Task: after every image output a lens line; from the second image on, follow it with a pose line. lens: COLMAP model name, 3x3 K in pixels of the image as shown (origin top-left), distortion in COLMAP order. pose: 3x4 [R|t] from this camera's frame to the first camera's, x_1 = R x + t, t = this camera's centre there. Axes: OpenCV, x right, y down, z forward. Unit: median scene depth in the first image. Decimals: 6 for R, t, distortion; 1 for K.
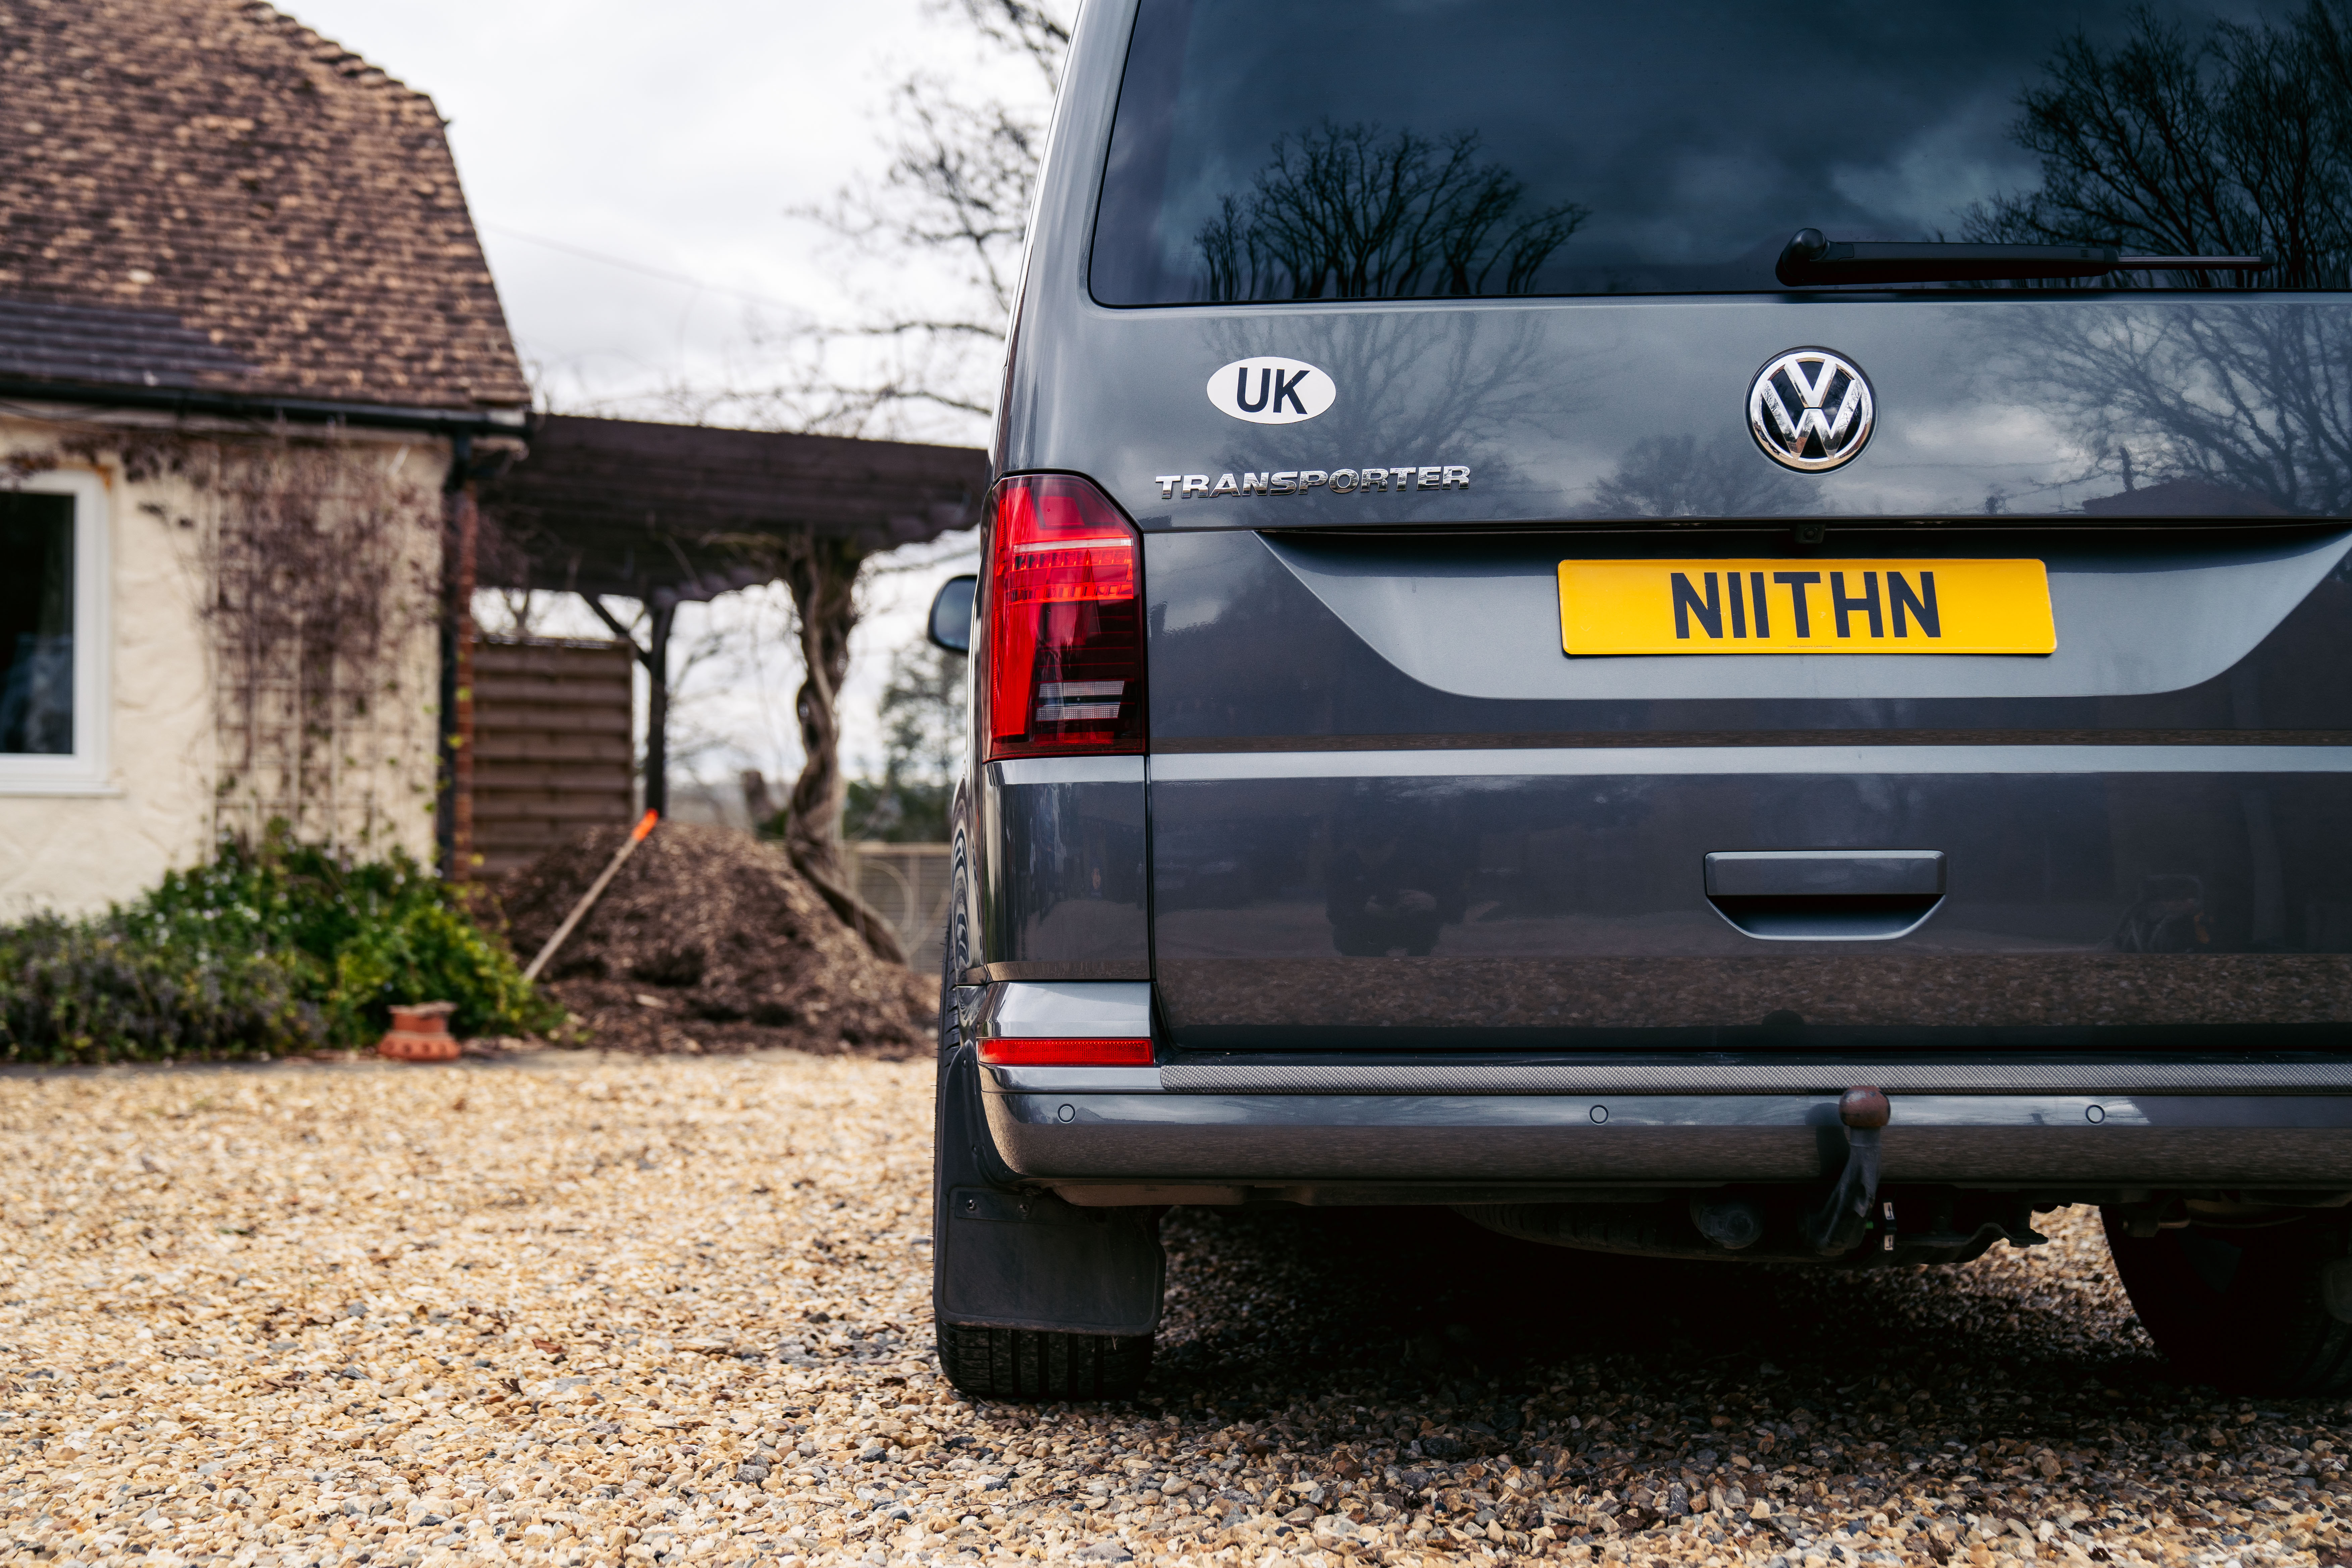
lens RADIAL K [[2898.9, 0, 1166.7], [0, 2898.9, 768.5], [0, 0, 1]] dist [0.078515, 0.332442]
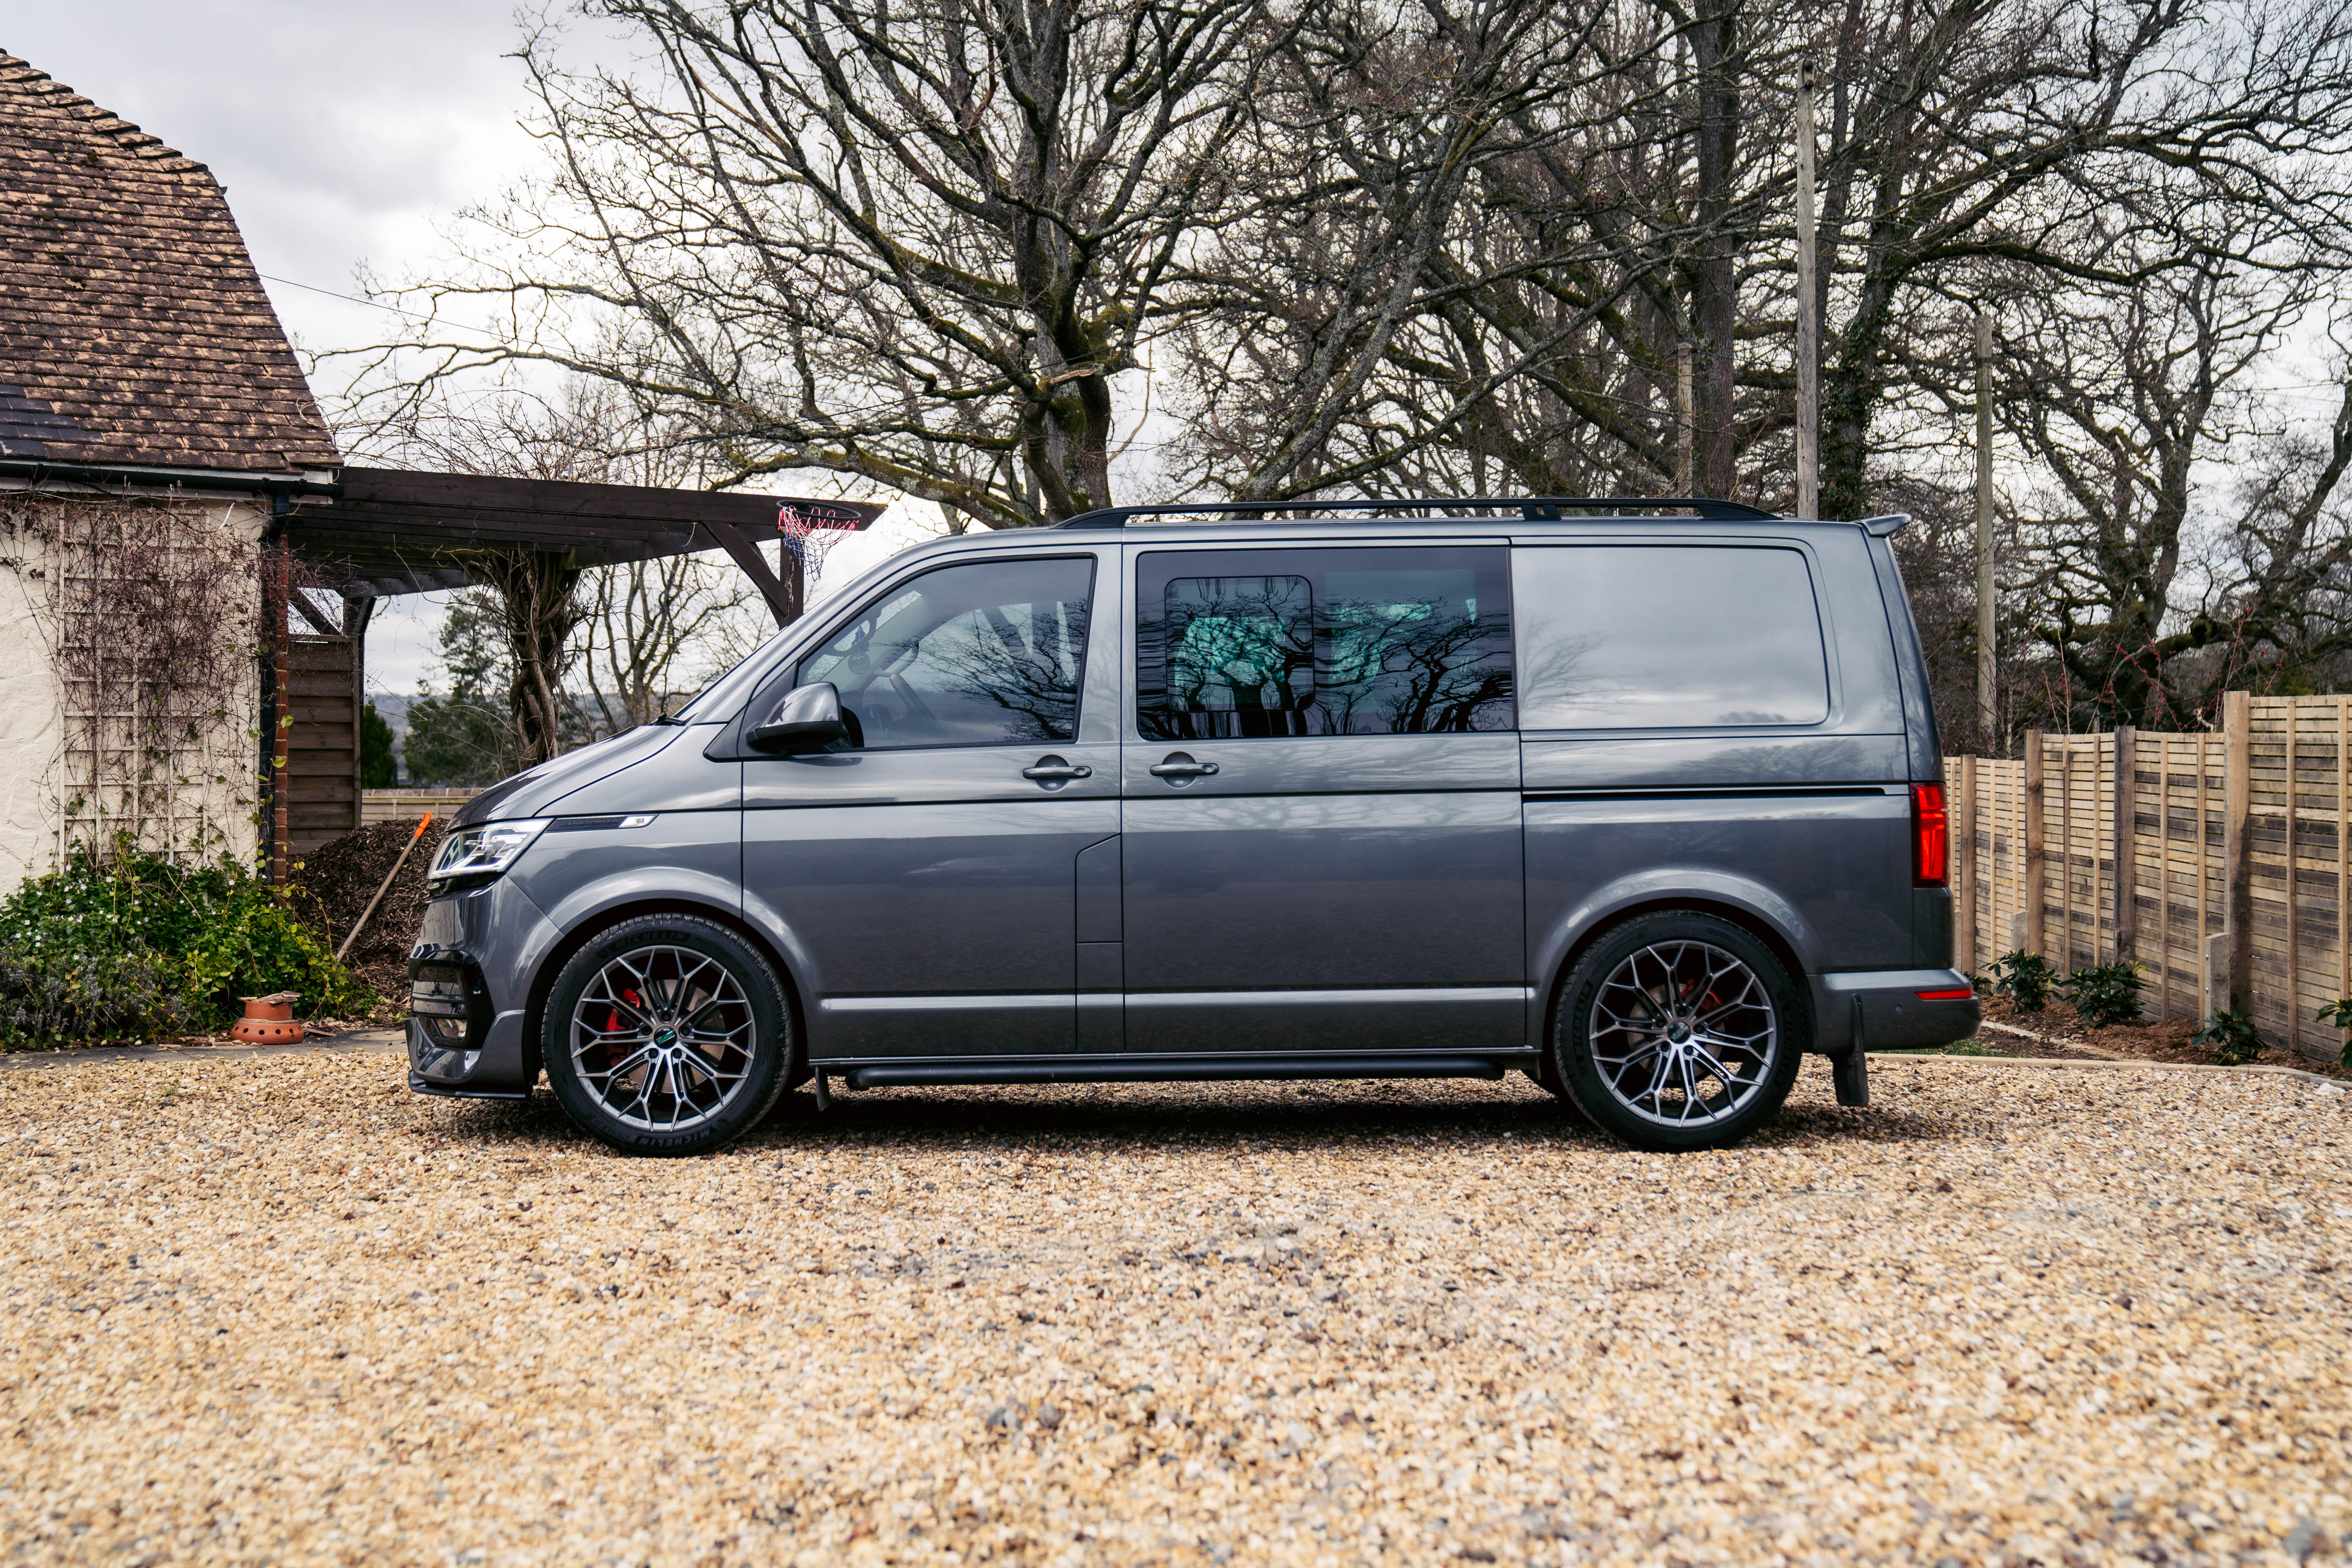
lens RADIAL K [[2907.3, 0, 1202.8], [0, 2907.3, 778.1], [0, 0, 1]] dist [0.031247, 0.333572]
pose [[0.986664, -0.007988, 0.162574, -0.073298], [0.002628, 0.999447, 0.033157, -0.040684], [-0.162749, -0.032288, 0.986139, -0.198168]]
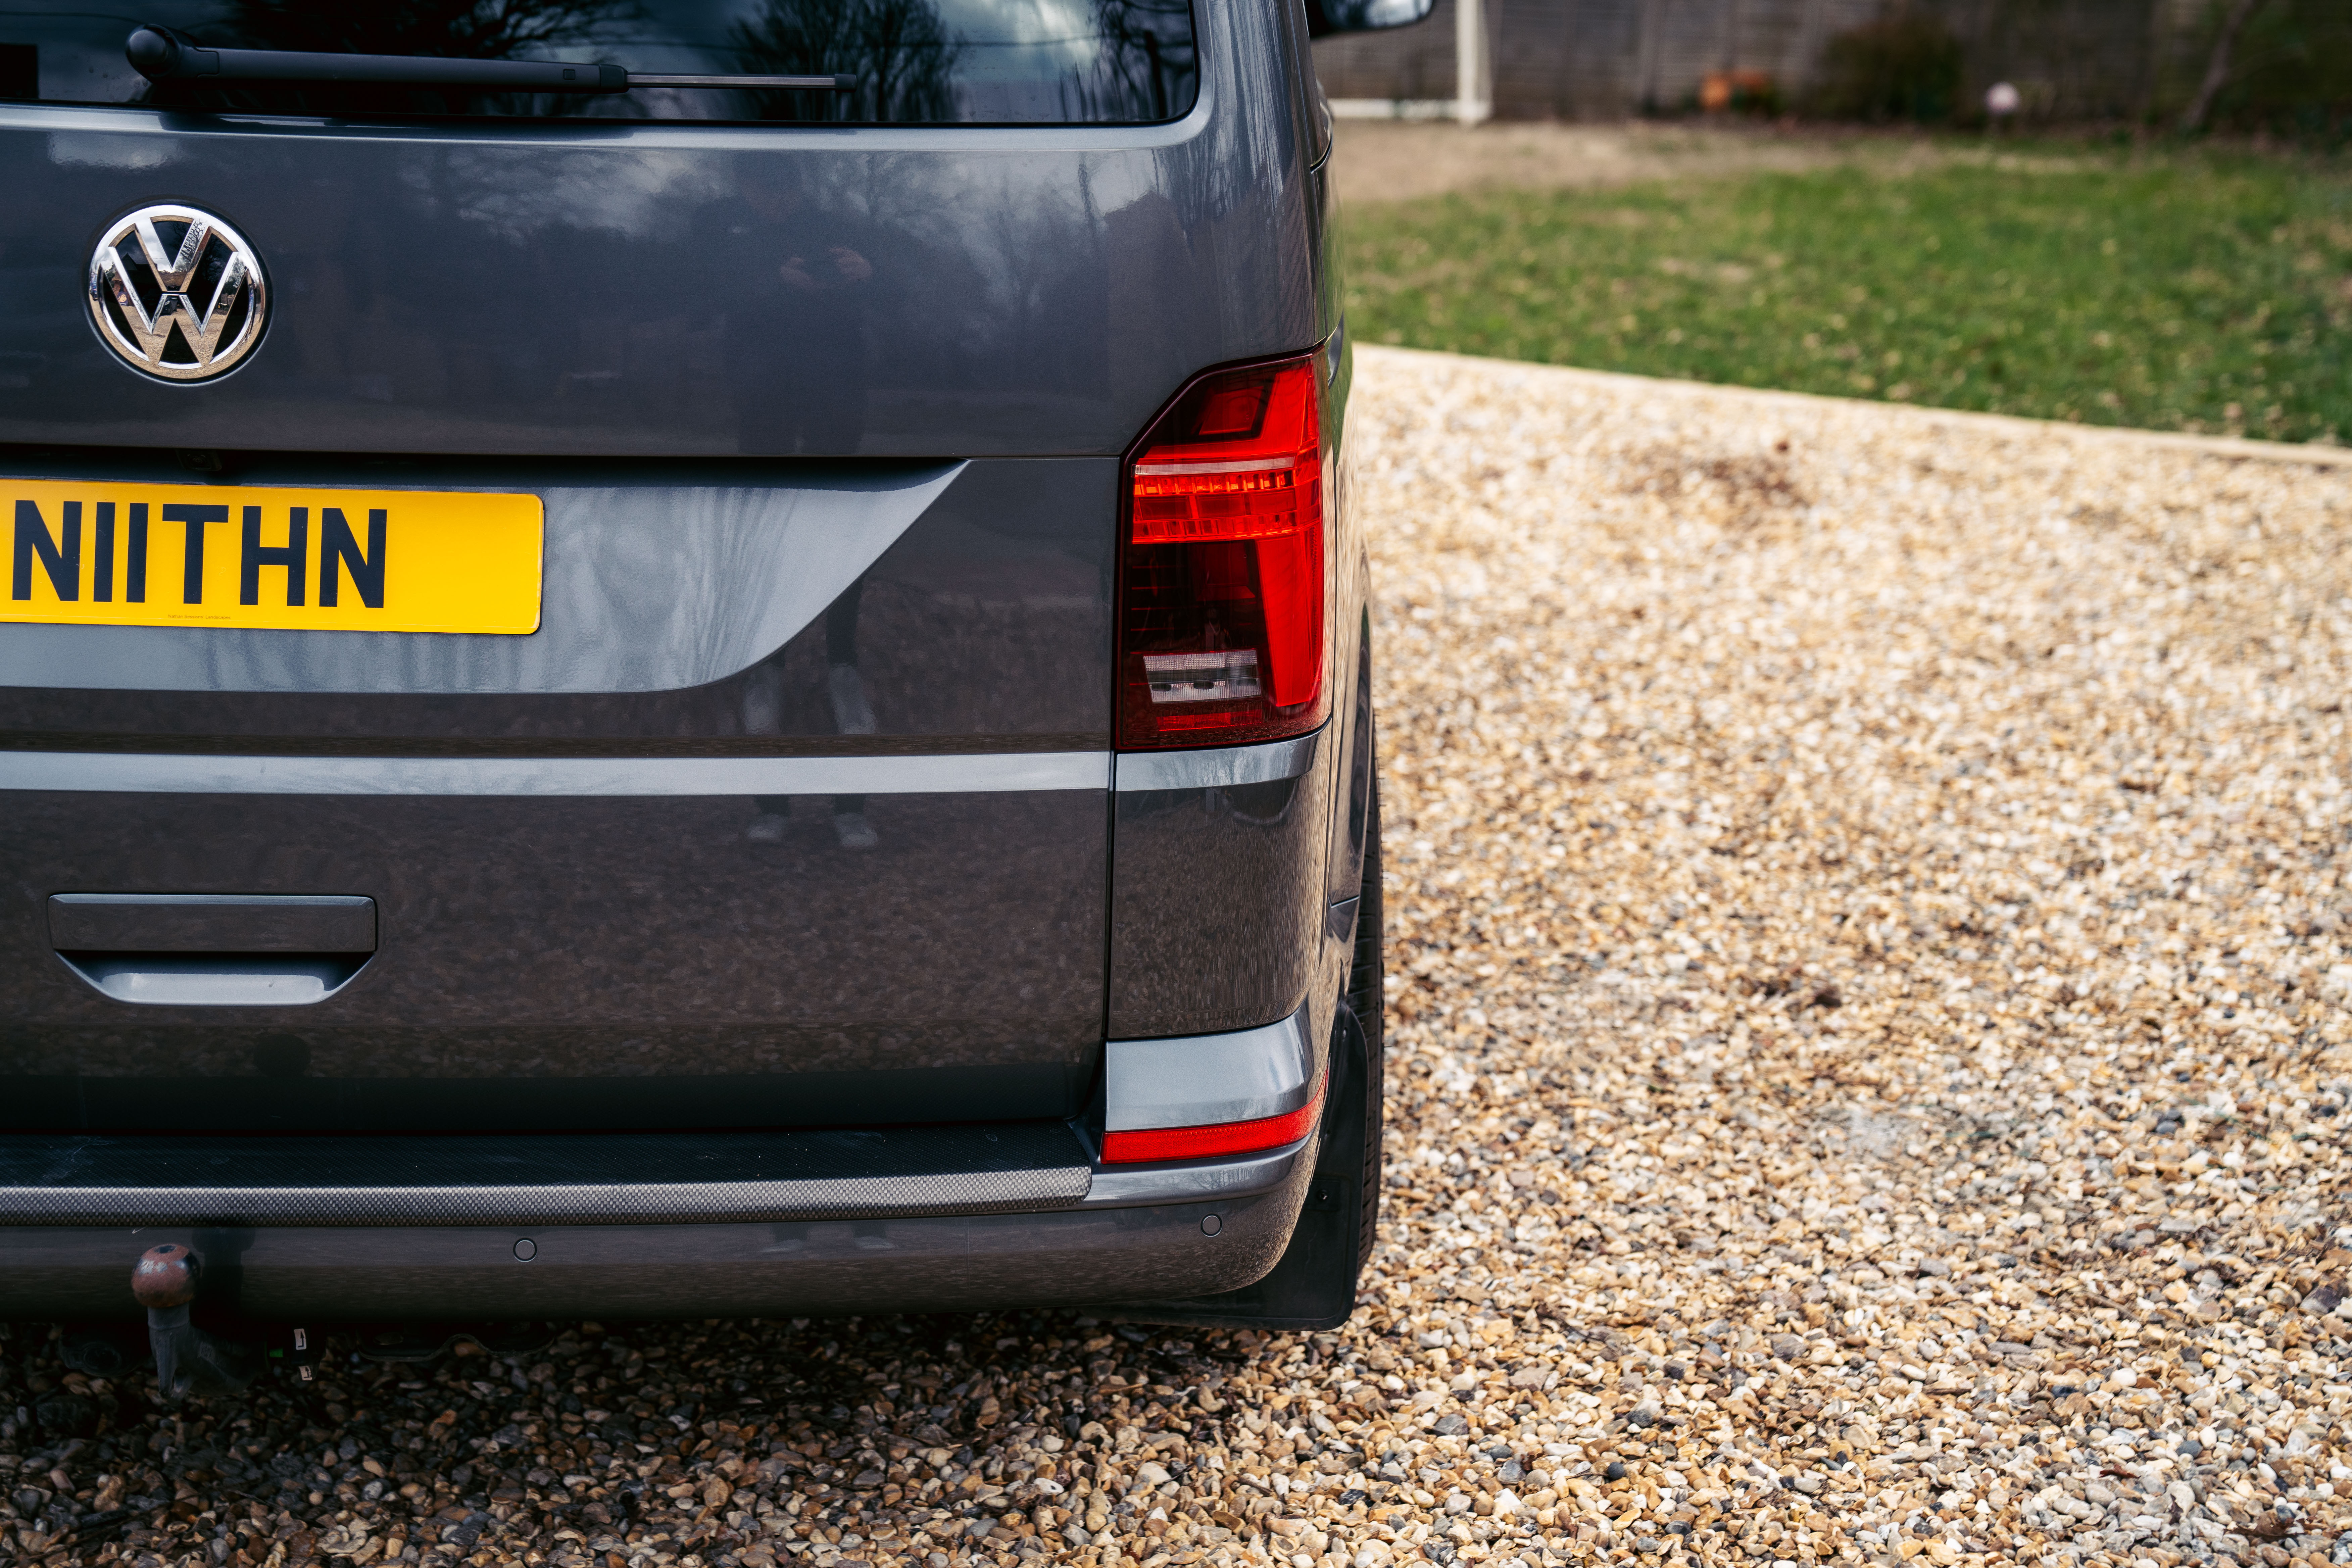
lens RADIAL K [[3311.0, 0, 1176.0], [0, 3311.0, 784.0], [0, 0, 1]] dist [0.137796, 0.460324]
pose [[0.999296, 0.026894, -0.026152, 0.129908], [-0.017498, 0.950841, 0.309185, -0.071130], [0.033182, -0.308509, 0.950642, 0.050101]]
